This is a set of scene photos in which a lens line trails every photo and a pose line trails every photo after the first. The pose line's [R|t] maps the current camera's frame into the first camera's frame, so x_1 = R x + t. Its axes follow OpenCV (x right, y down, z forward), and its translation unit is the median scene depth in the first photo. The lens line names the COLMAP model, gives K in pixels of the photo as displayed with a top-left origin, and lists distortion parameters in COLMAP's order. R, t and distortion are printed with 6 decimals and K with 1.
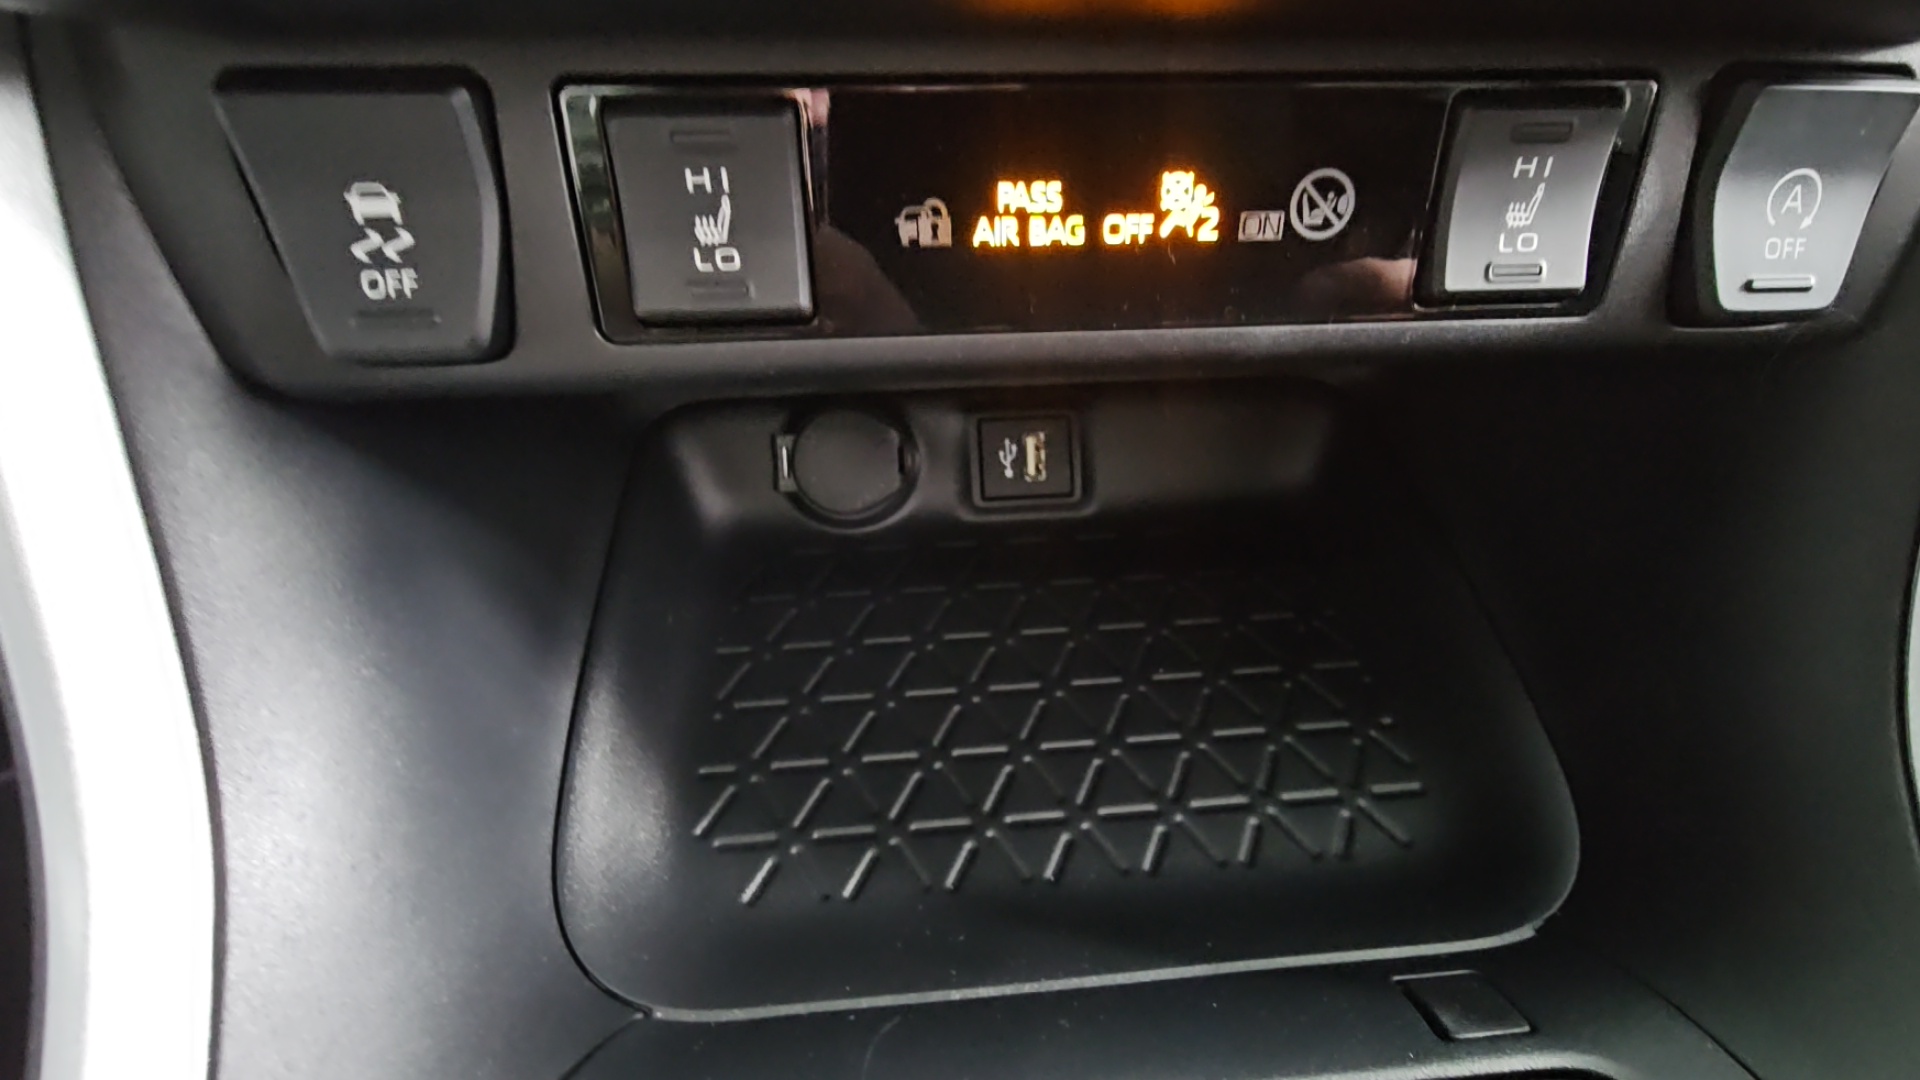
lens RADIAL K [[858.4, 0, 965.7], [0, 858.4, 546.4], [0, 0, 1]] dist [-0.002168, -0.000622]
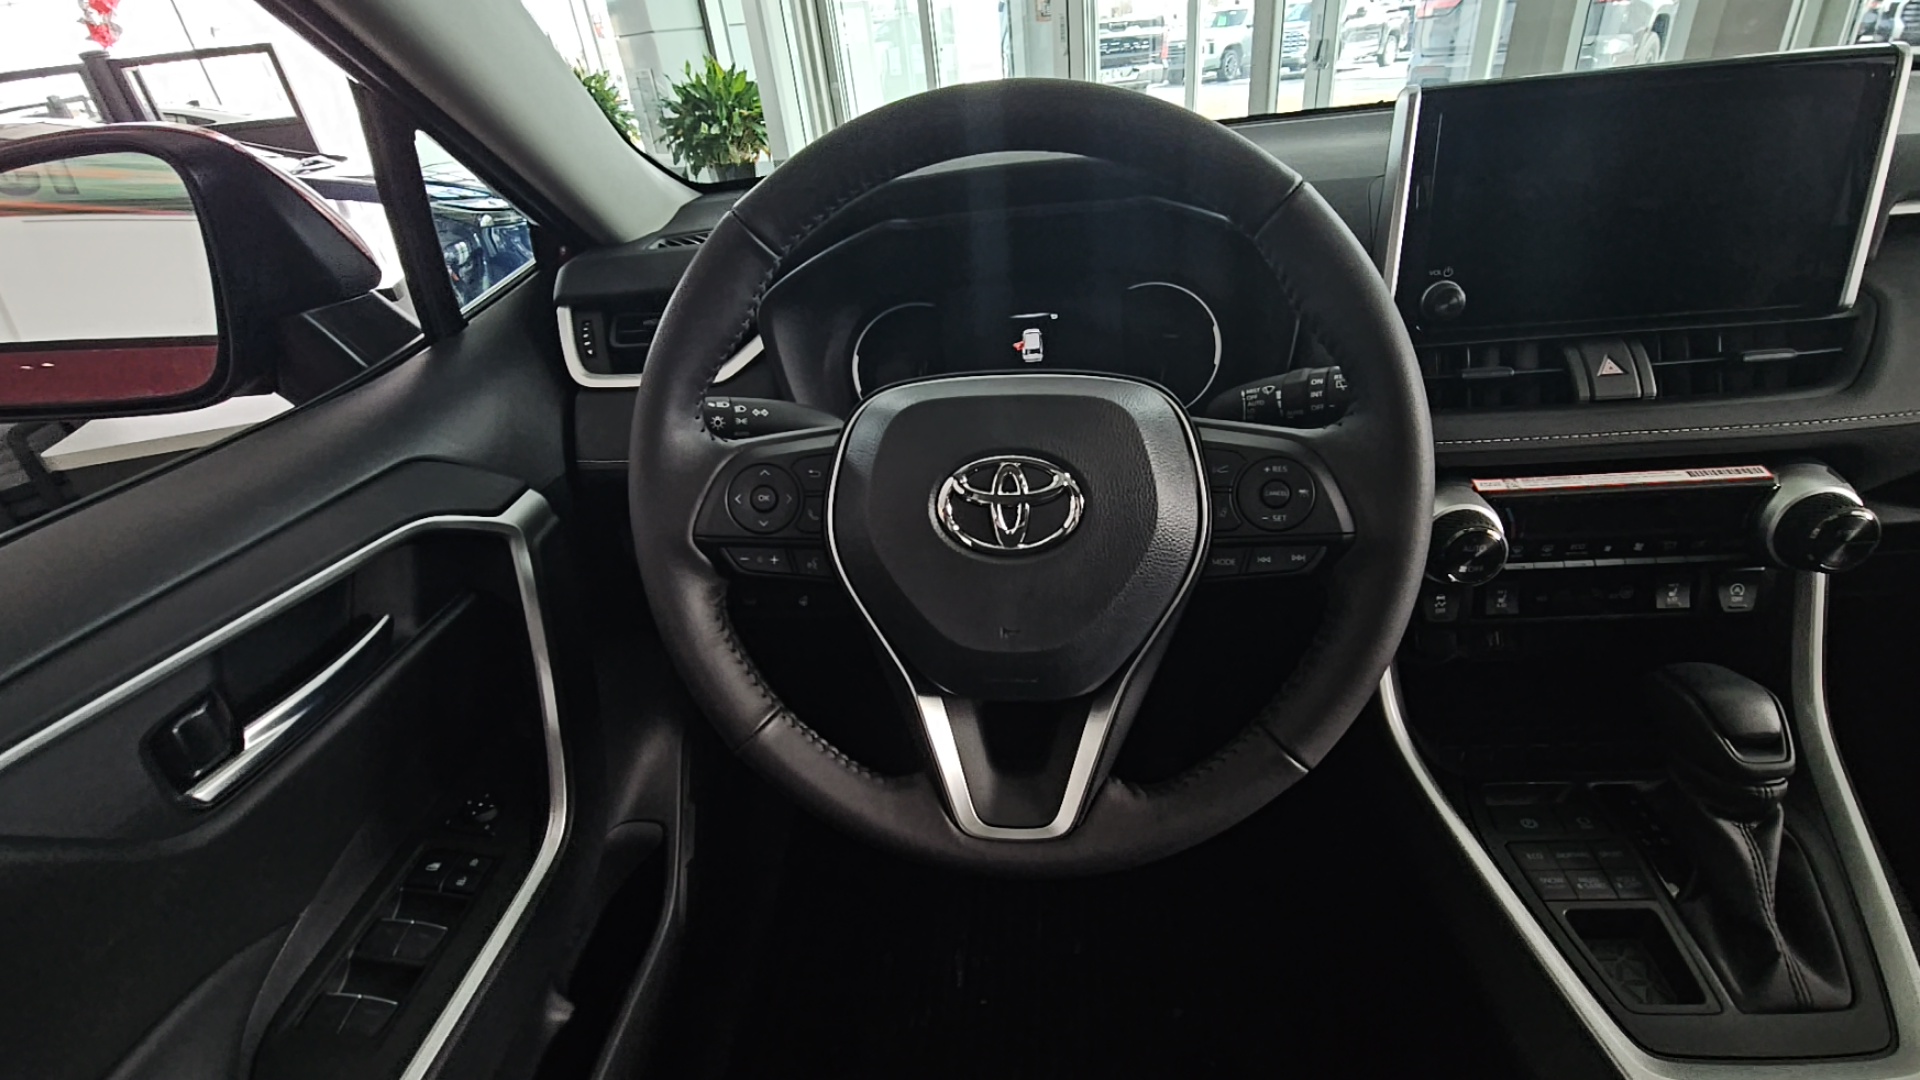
lens RADIAL K [[831.3, 0, 973.8], [0, 831.3, 542.7], [0, 0, 1]] dist [0.002076, -0.000289]
pose [[0.982890, -0.012882, -0.183742, -2.313090], [-0.021707, 0.982499, -0.184999, 0.284553], [0.182910, 0.185822, 0.965409, -4.223010]]
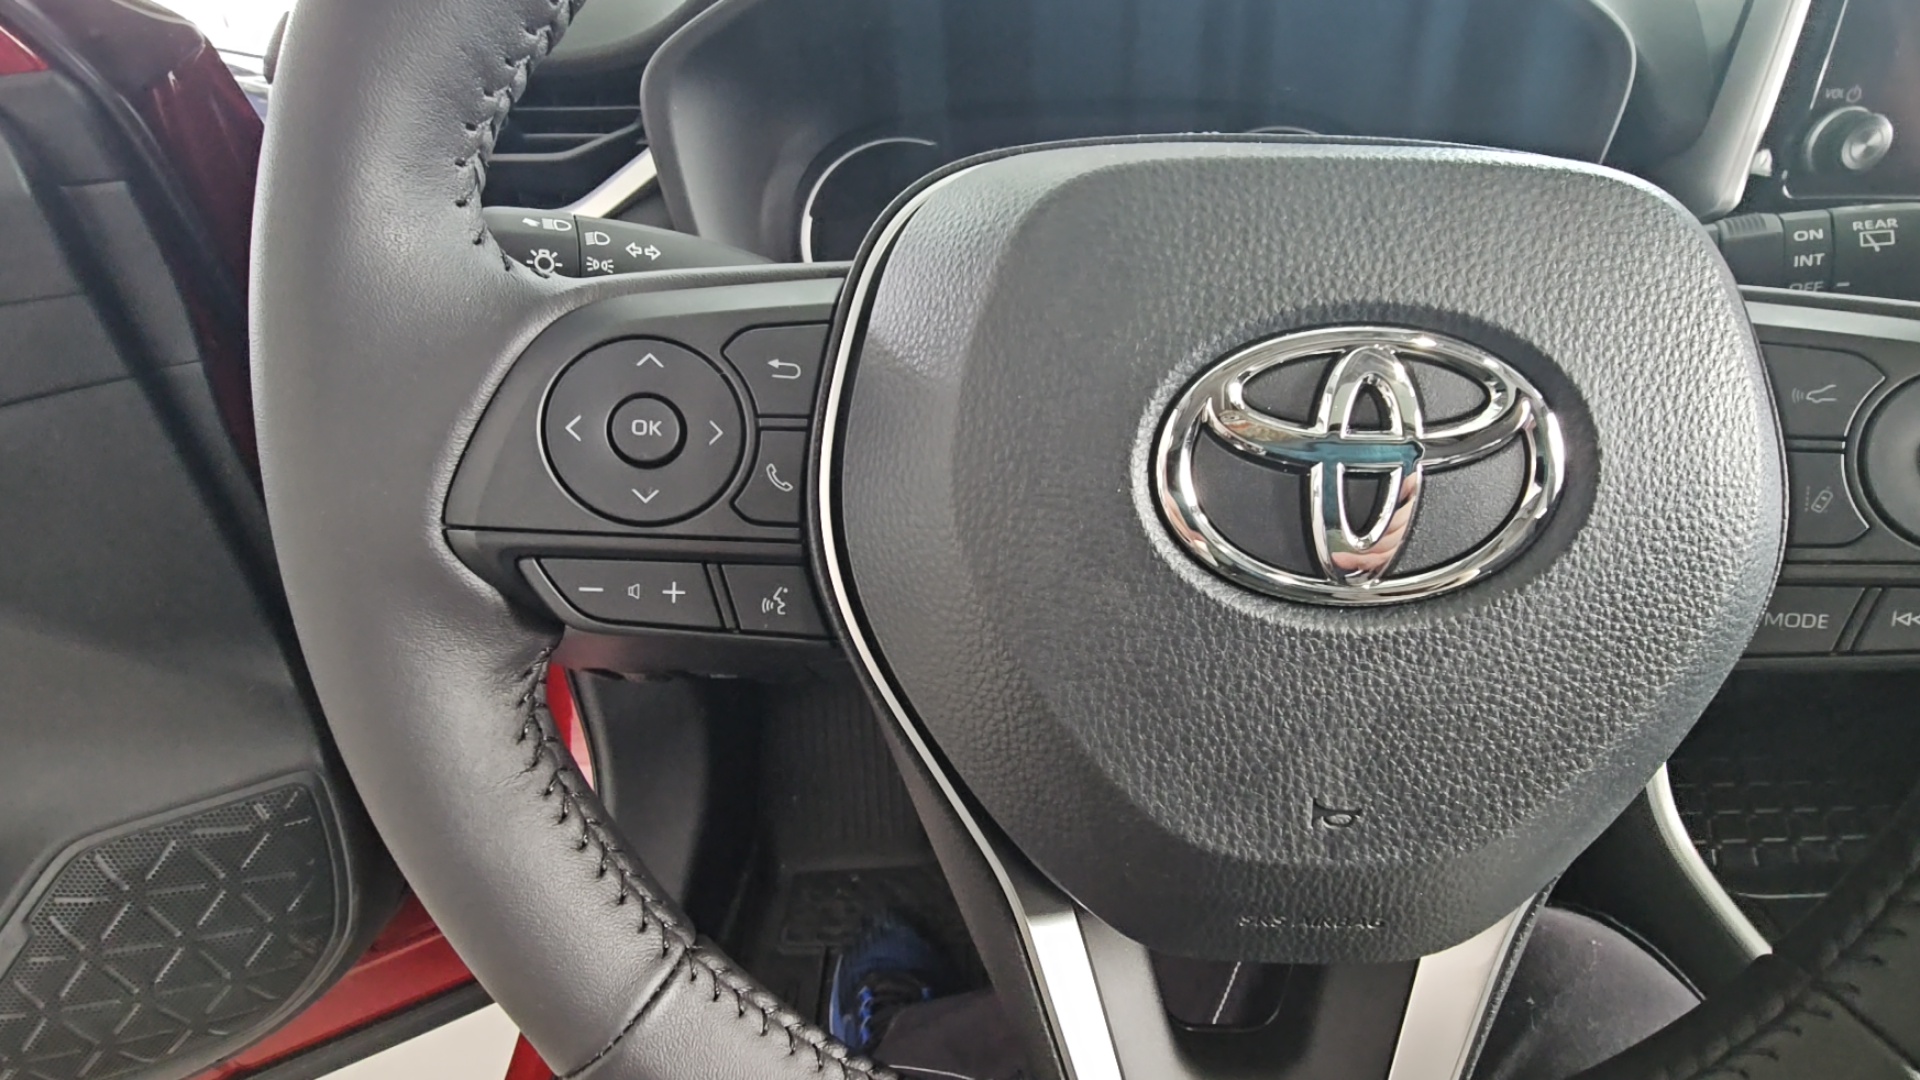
lens RADIAL K [[856.4, 0, 975.7], [0, 856.4, 537.3], [0, 0, 1]] dist [0.014453, -0.011923]
pose [[0.997253, 0.014070, -0.072716, -3.145990], [-0.024900, 0.988335, -0.150249, -0.139525], [0.069754, 0.151647, 0.985970, -2.437697]]
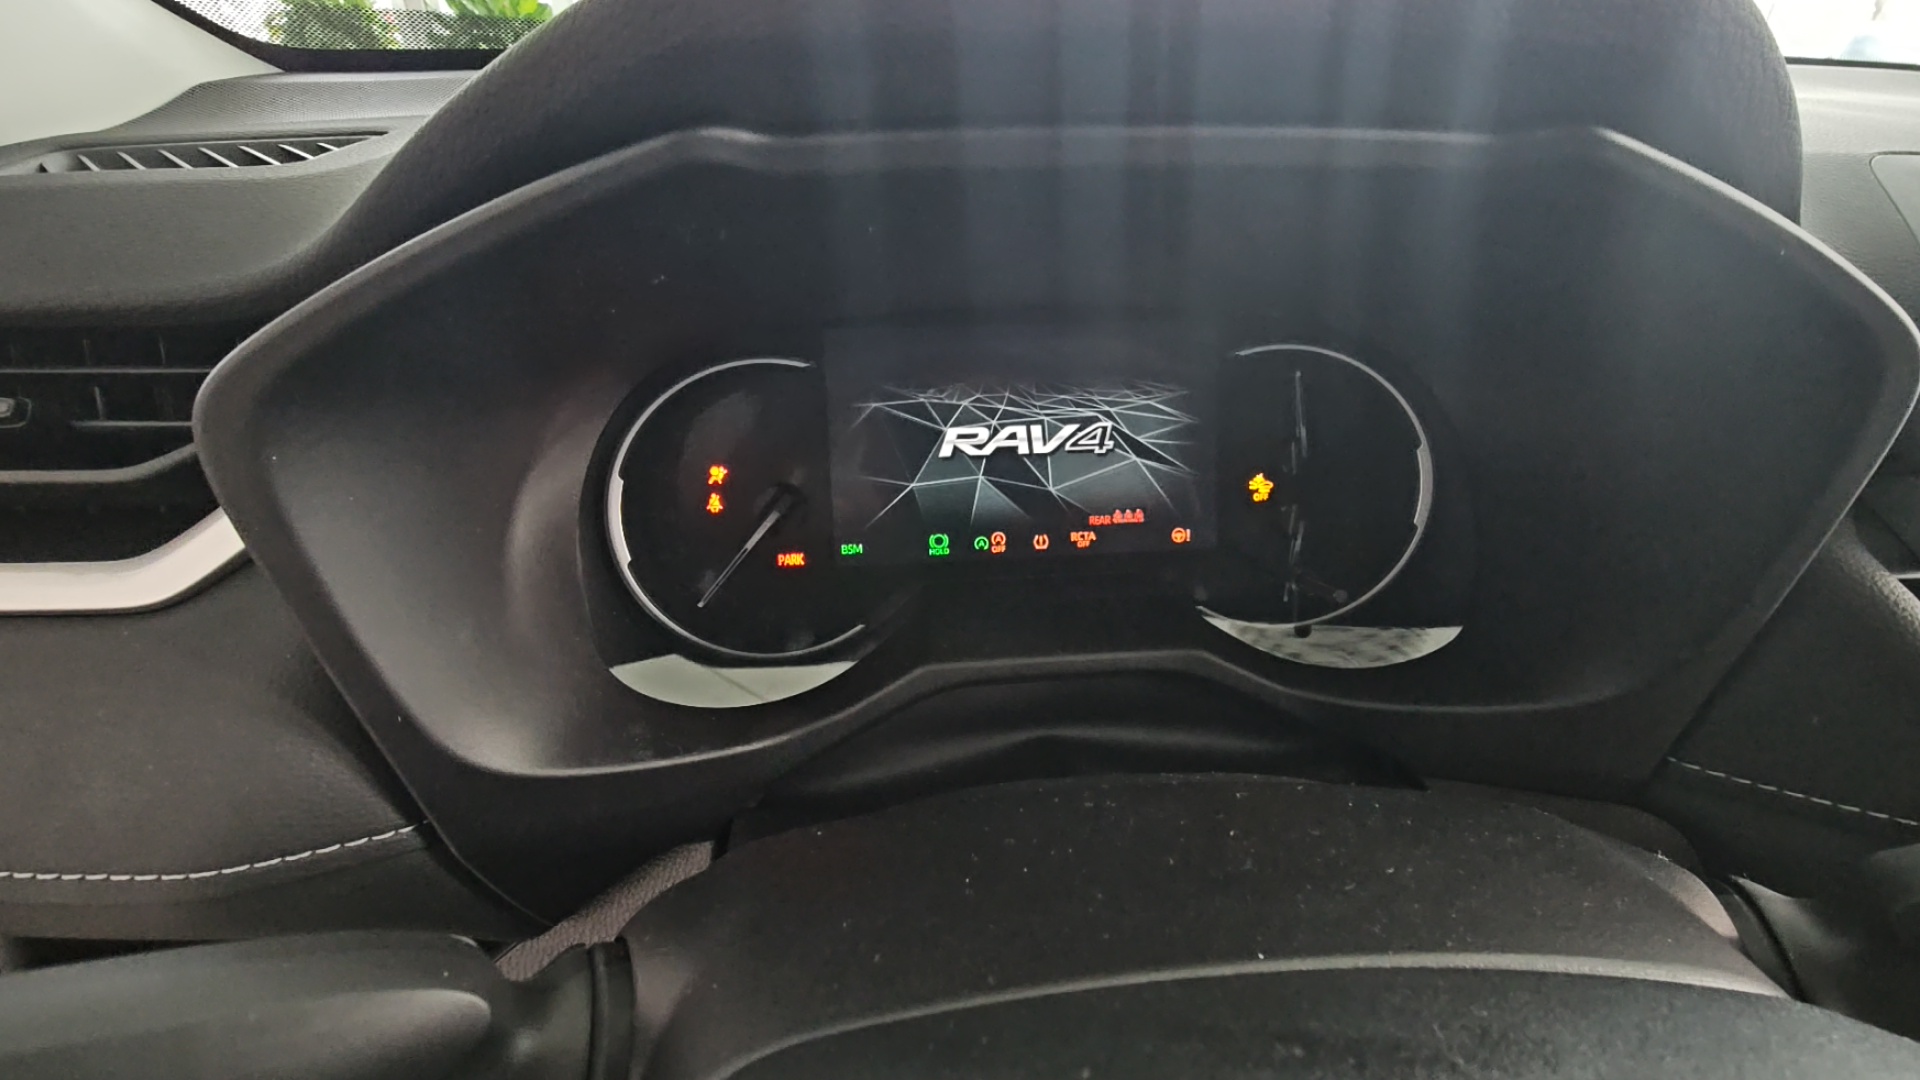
lens RADIAL K [[858.1, 0, 970.9], [0, 858.1, 540.7], [0, 0, 1]] dist [-0.001123, -0.000320]
pose [[0.999970, -0.001916, 0.007544, -3.152049], [0.003230, 0.983998, -0.178151, -1.405870], [-0.007082, 0.178170, 0.983974, -1.474023]]
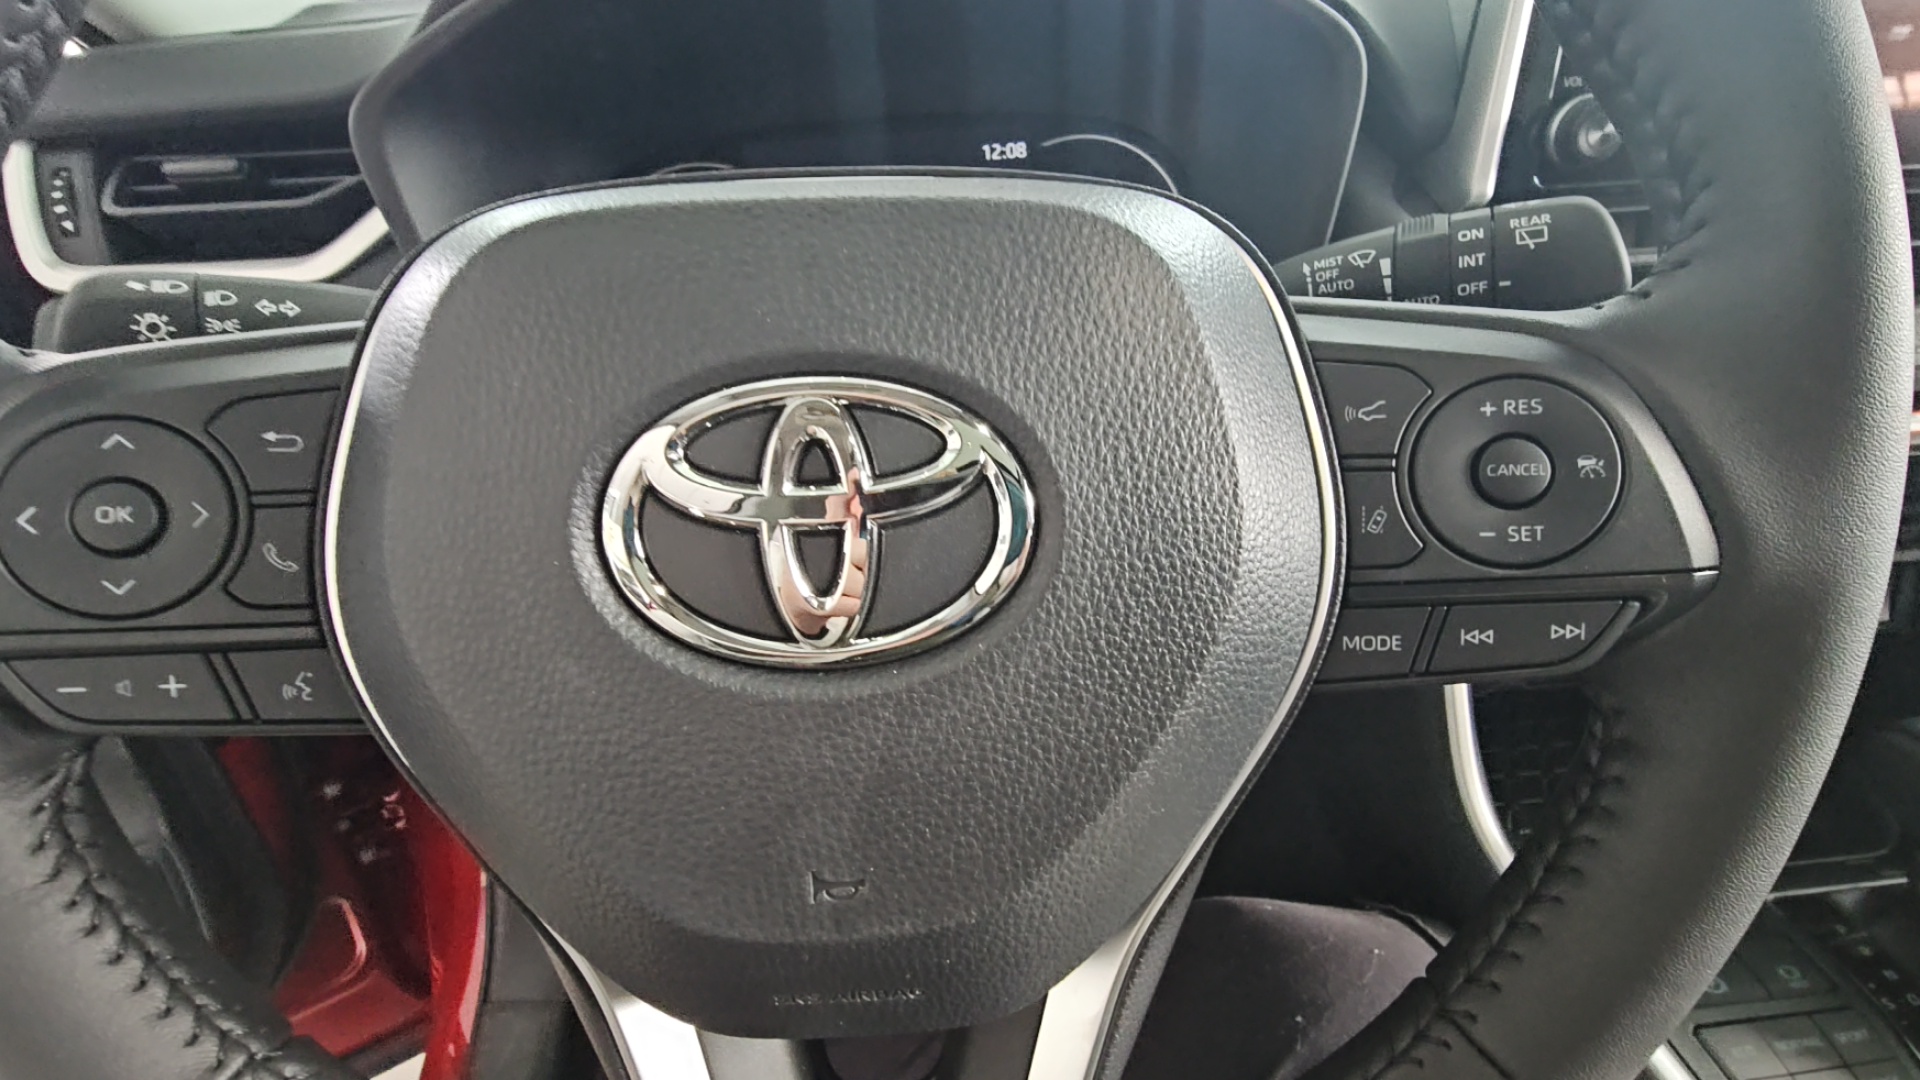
lens RADIAL K [[858.1, 0, 970.9], [0, 858.1, 540.7], [0, 0, 1]] dist [-0.001123, -0.000320]
pose [[0.998027, -0.041699, -0.046929, -2.502756], [0.034055, 0.987595, -0.153283, -0.219965], [0.052739, 0.151382, 0.987067, -2.345817]]
